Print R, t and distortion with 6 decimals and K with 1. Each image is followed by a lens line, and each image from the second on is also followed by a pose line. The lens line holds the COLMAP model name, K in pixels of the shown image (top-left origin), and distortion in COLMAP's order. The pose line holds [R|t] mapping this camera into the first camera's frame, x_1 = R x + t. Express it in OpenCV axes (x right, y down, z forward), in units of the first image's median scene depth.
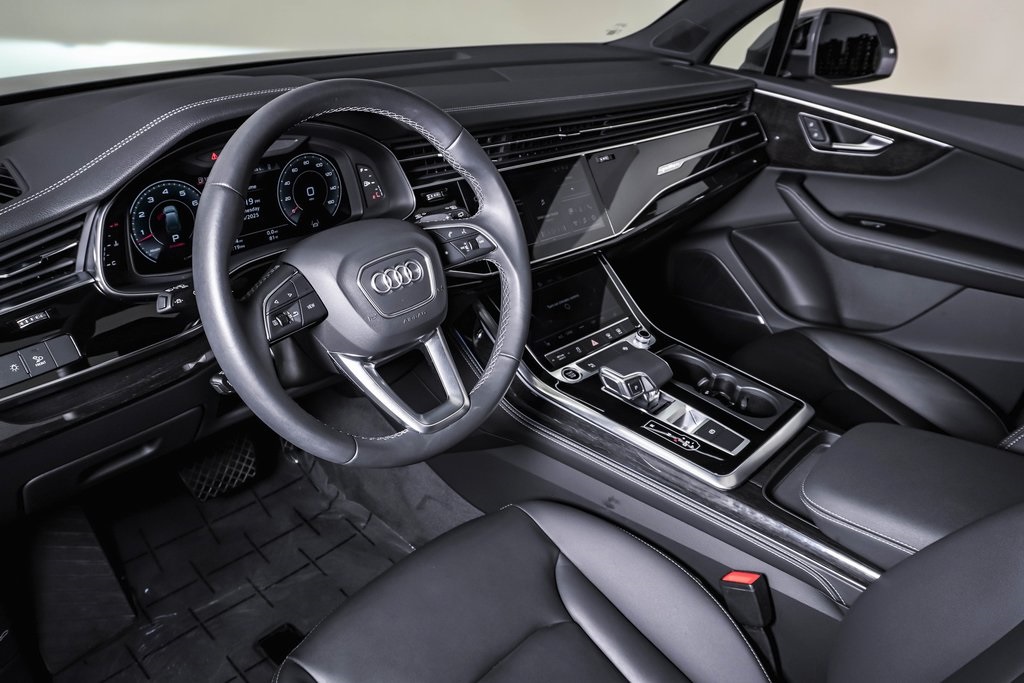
lens RADIAL K [[814.7, 0, 515.8], [0, 814.7, 335.4], [0, 0, 1]] dist [-0.032734, 0.040634]
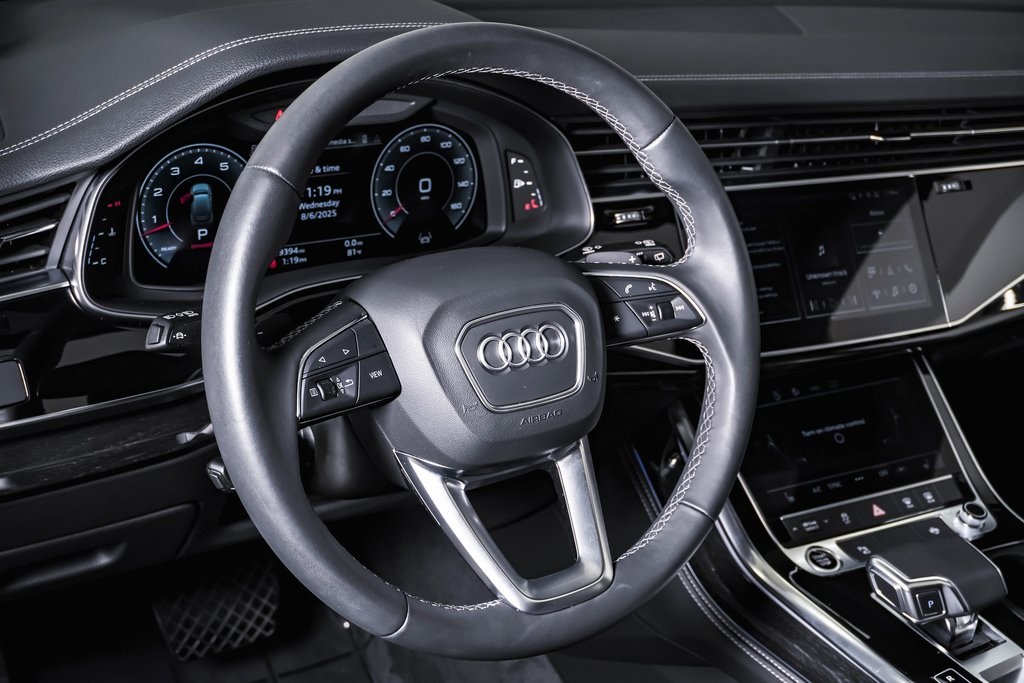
lens RADIAL K [[1504.4, 0, 499.4], [0, 1504.4, 312.2], [0, 0, 1]] dist [0.003158, 0.000000]
pose [[0.964215, 0.141501, -0.224204, 0.072985], [-0.160626, 0.984572, -0.069401, -0.014408], [0.210924, 0.102930, 0.972068, -0.084672]]
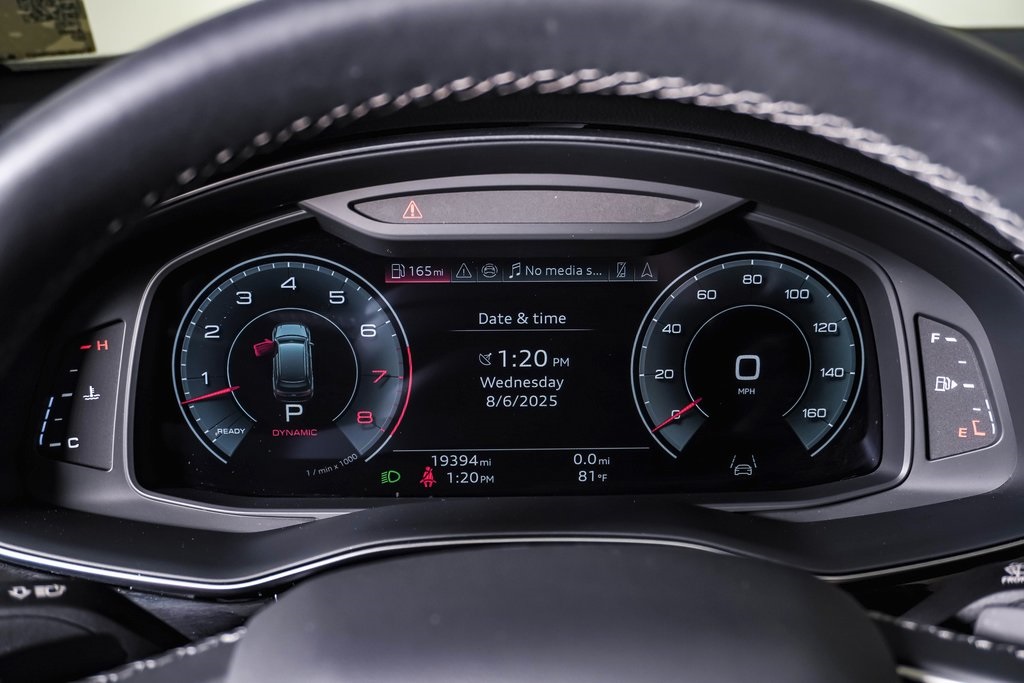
lens RADIAL K [[1270.9, 0, 508.9], [0, 1270.9, 340.7], [0, 0, 1]] dist [0.020243, 0.000000]
pose [[0.691962, 0.215218, -0.689108, 0.026074], [-0.302867, 0.953011, -0.006483, -0.165227], [0.655333, 0.213194, 0.724629, 0.609681]]
